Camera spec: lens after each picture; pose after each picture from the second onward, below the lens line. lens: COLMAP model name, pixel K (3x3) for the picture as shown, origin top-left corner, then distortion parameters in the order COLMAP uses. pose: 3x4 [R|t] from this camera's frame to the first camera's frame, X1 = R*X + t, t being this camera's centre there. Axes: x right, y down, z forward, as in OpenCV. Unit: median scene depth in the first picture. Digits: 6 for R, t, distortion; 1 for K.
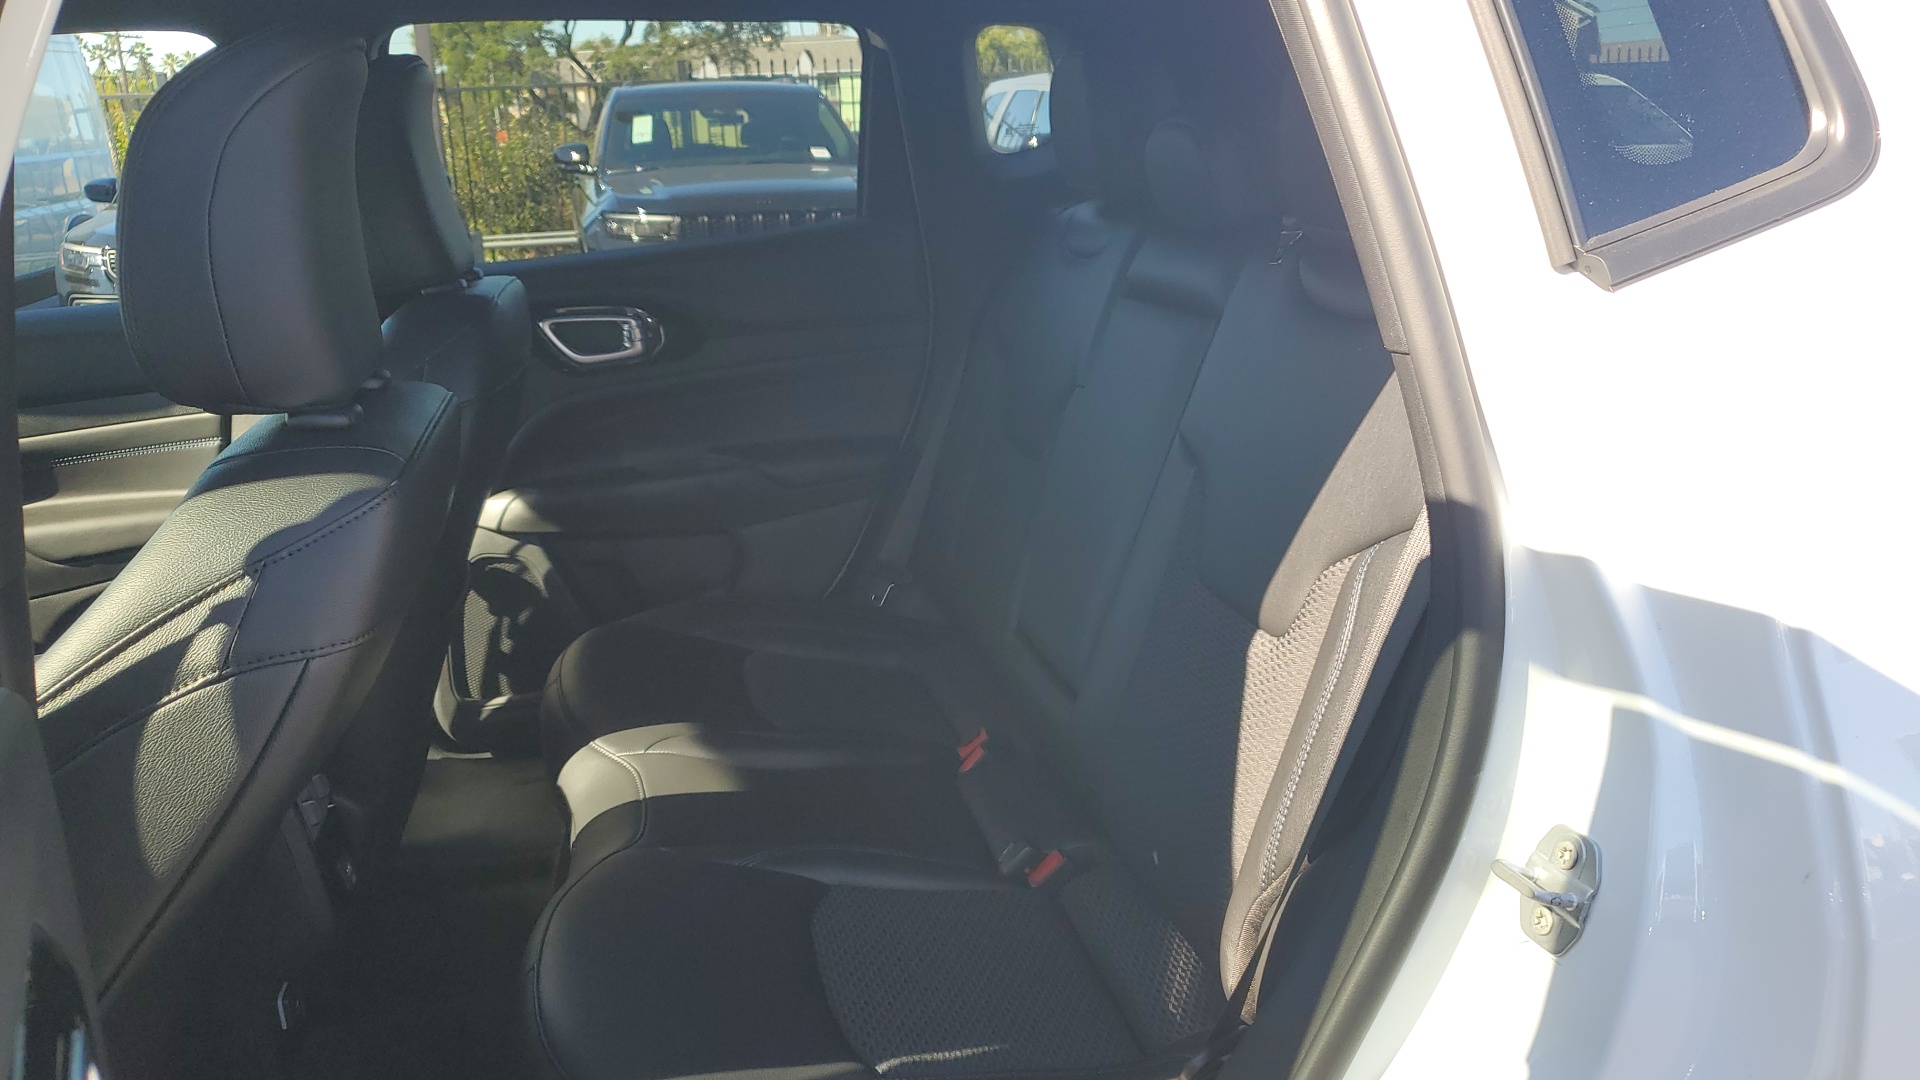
lens RADIAL K [[1493.1, 0, 1004.6], [0, 1493.1, 540.0], [0, 0, 1]] dist [-0.001361, 0.000954]
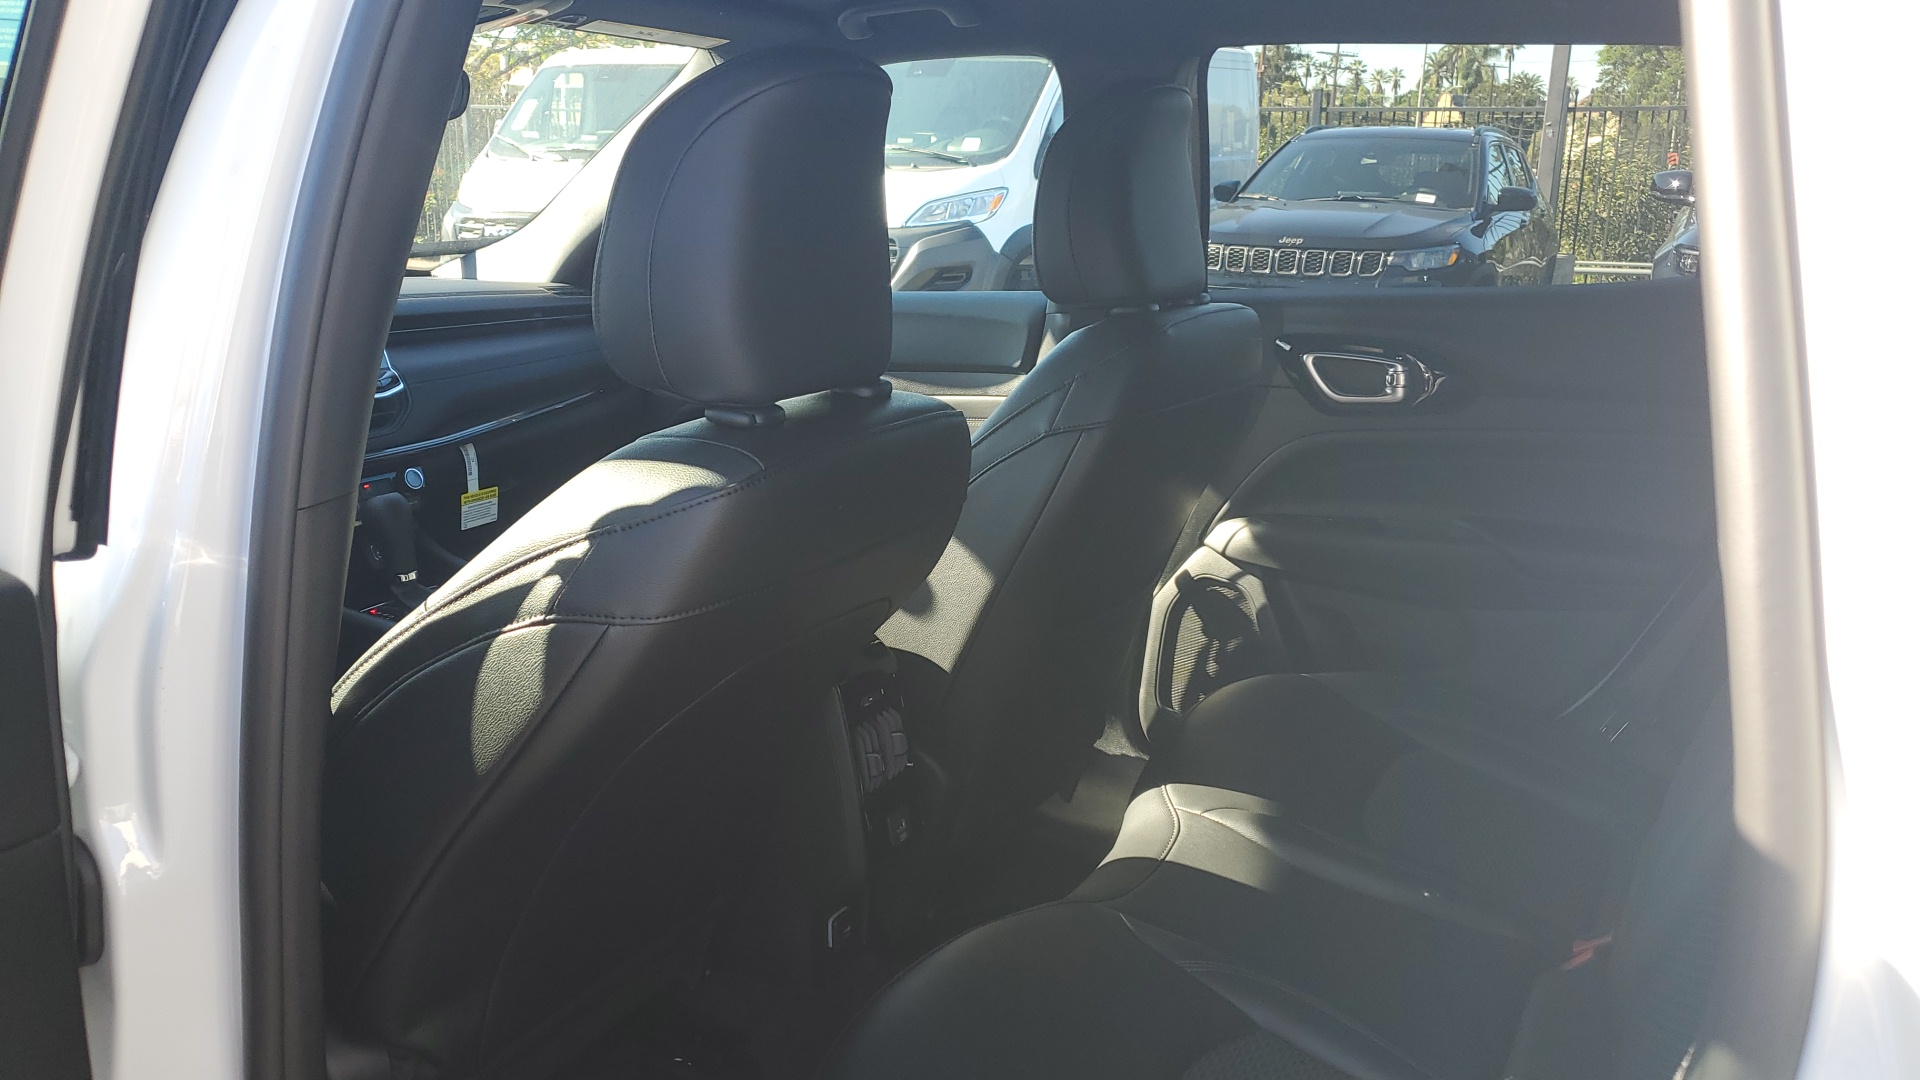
lens RADIAL K [[1492.5, 0, 954.4], [0, 1492.5, 545.3], [0, 0, 1]] dist [-0.001042, -0.005329]
pose [[0.731080, 0.211495, -0.648684, 0.173503], [-0.216331, 0.973542, 0.073602, -0.046429], [0.647088, 0.086522, 0.757490, 0.128688]]
